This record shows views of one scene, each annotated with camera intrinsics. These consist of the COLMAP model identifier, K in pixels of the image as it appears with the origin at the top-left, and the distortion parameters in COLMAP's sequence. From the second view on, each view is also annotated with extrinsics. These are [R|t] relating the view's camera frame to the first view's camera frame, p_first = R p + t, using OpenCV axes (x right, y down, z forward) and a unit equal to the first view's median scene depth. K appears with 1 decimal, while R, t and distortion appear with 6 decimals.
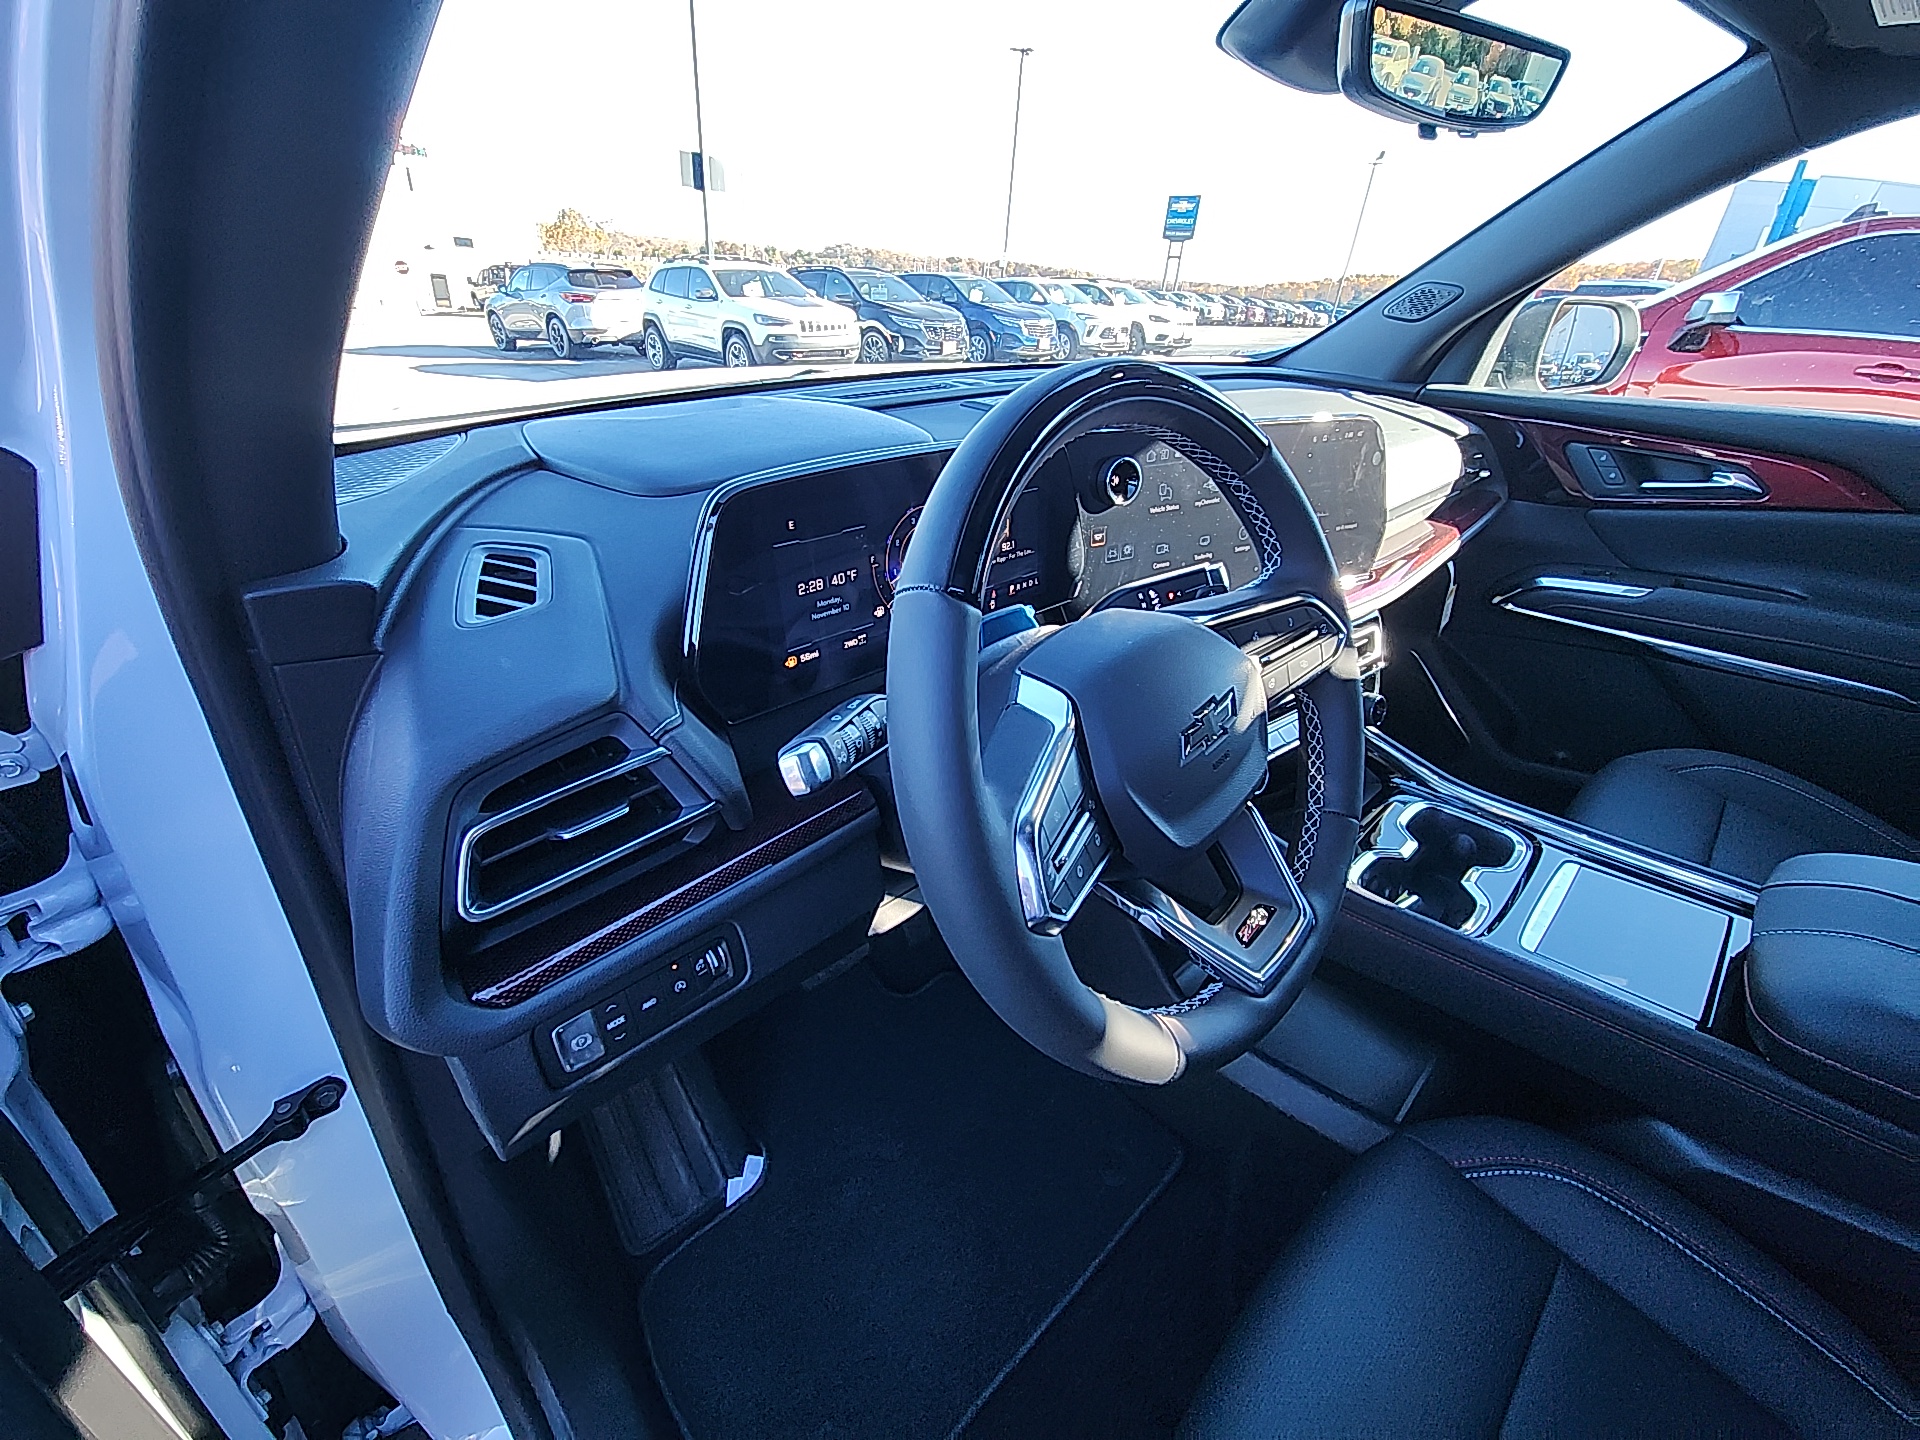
lens RADIAL K [[776.1, 0, 950.1], [0, 776.1, 706.8], [0, 0, 1]] dist [0.007946, -0.004778]
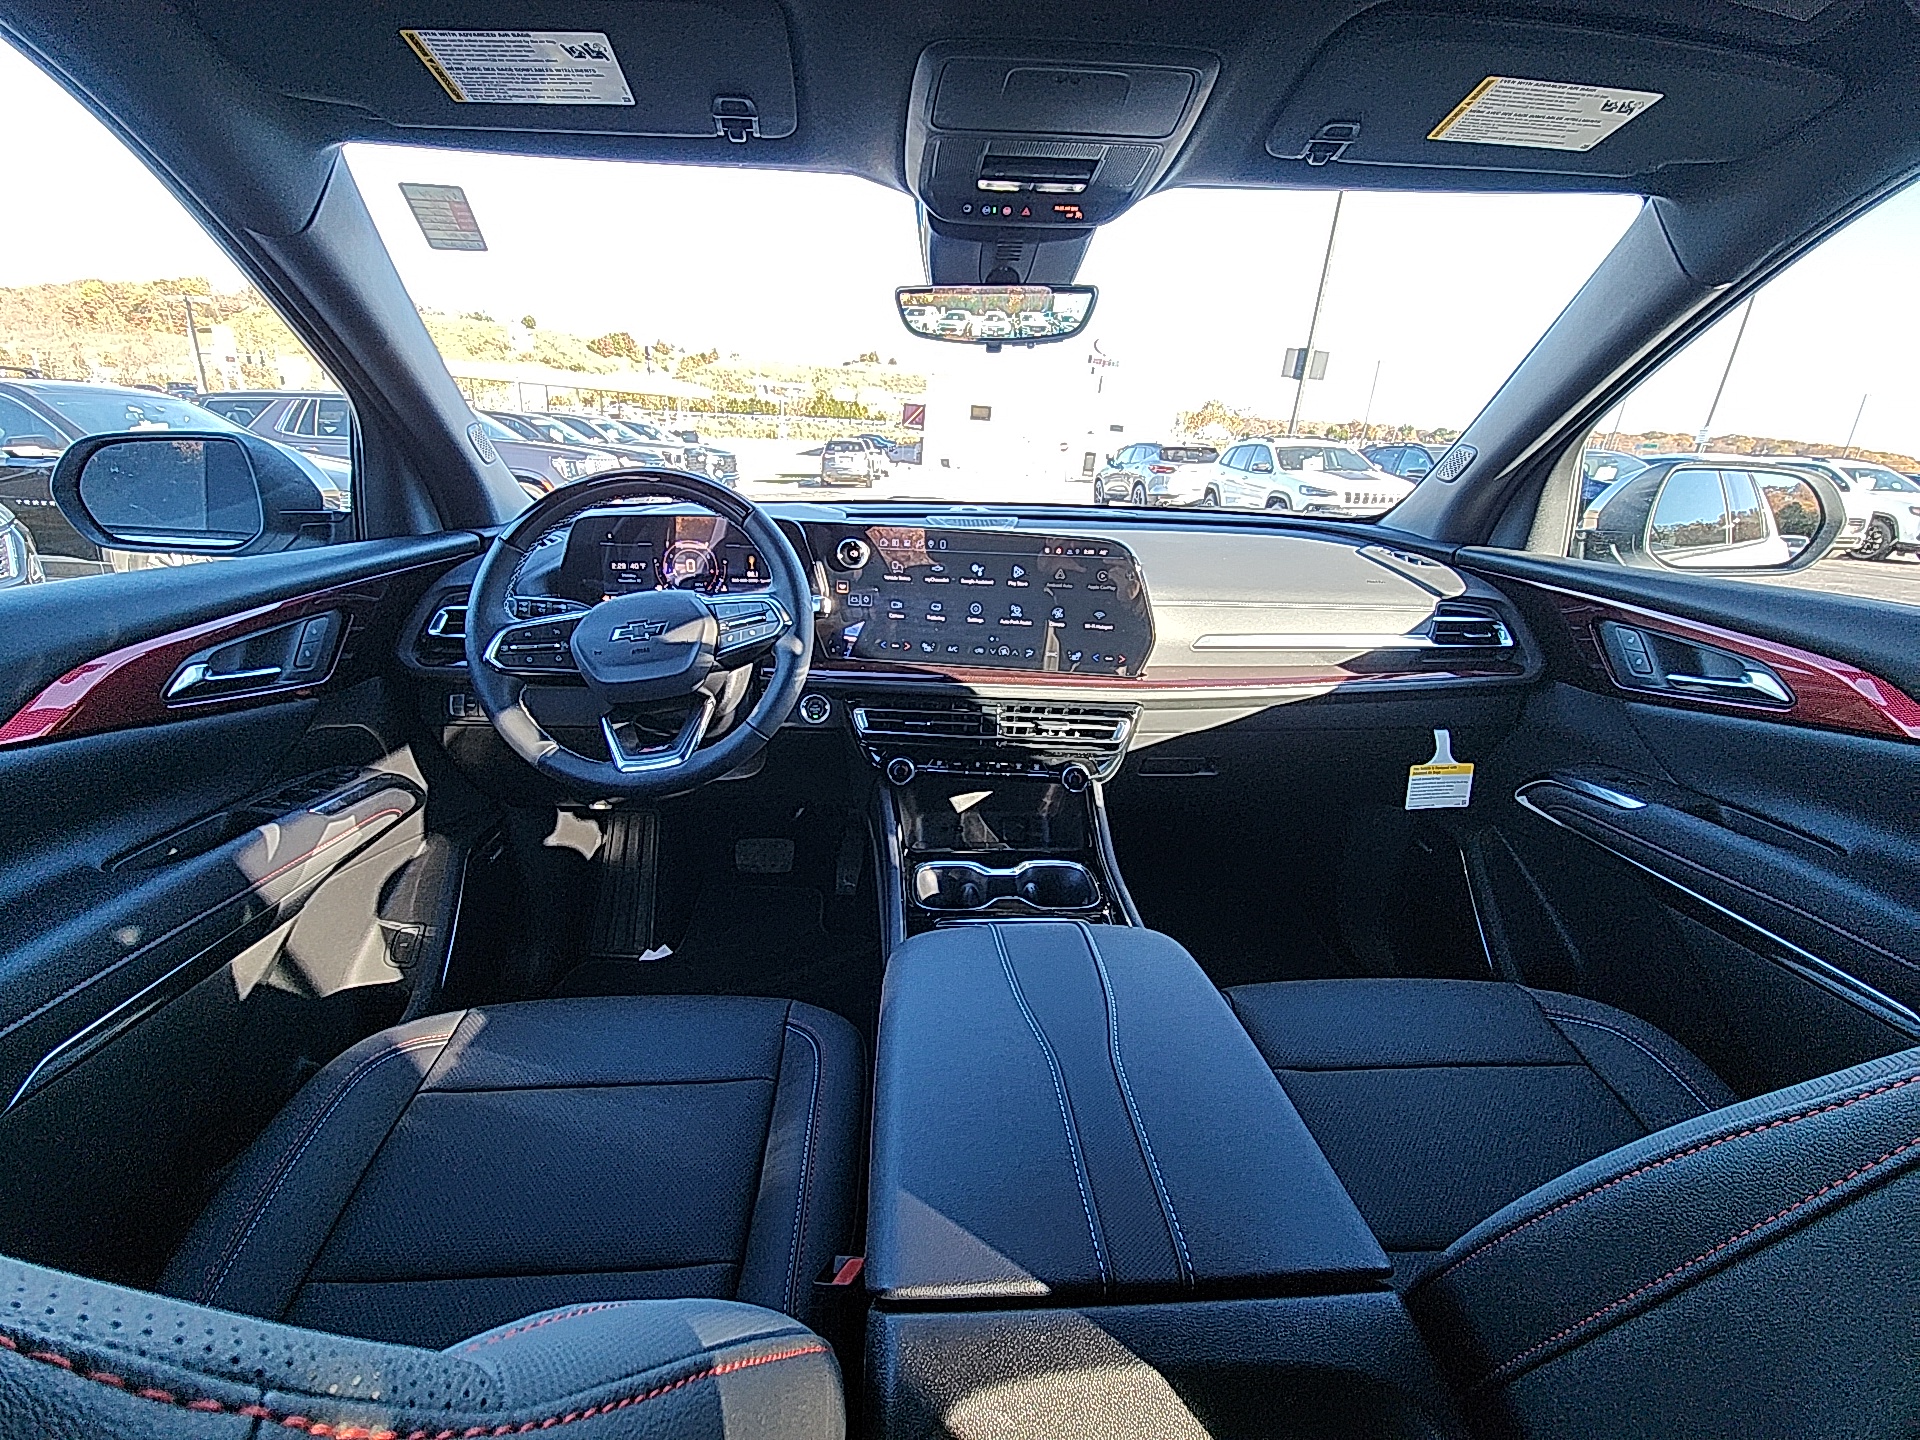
lens RADIAL K [[776.1, 0, 950.1], [0, 776.1, 706.8], [0, 0, 1]] dist [0.007946, -0.004778]
pose [[0.756645, 0.204220, -0.621114, 0.821445], [-0.318318, 0.944842, -0.077116, 0.039064], [0.571106, 0.256062, 0.779917, -0.033754]]
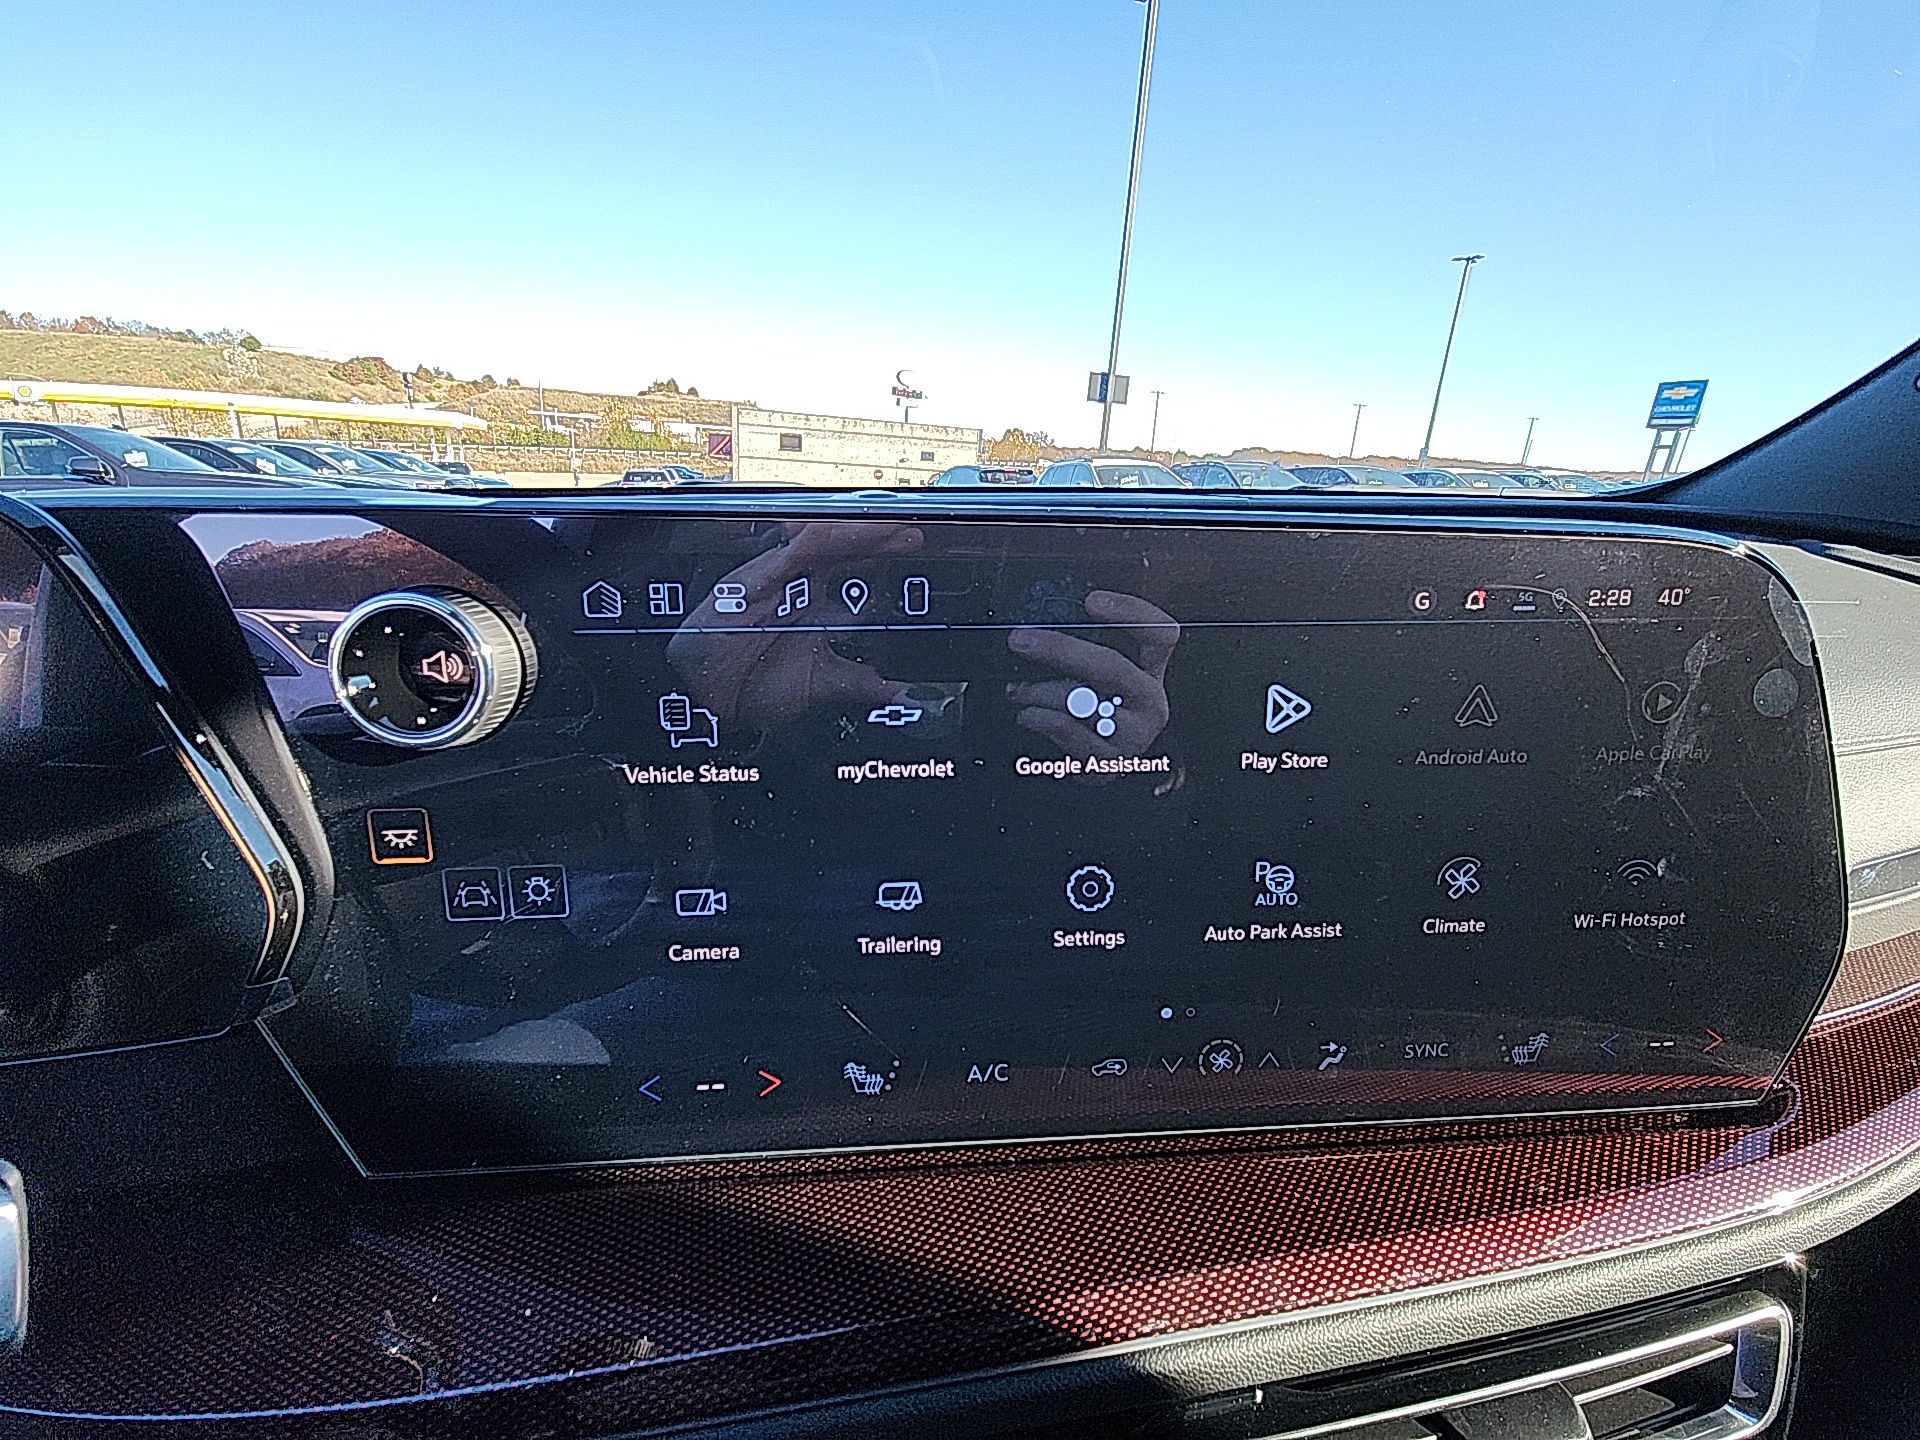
lens RADIAL K [[771.4, 0, 946.9], [0, 771.4, 701.5], [0, 0, 1]] dist [-0.002469, -0.000651]
pose [[0.884839, 0.112617, -0.452081, 0.302303], [-0.210101, 0.962530, -0.171446, -0.154781], [0.415834, 0.246685, 0.875345, 0.473121]]
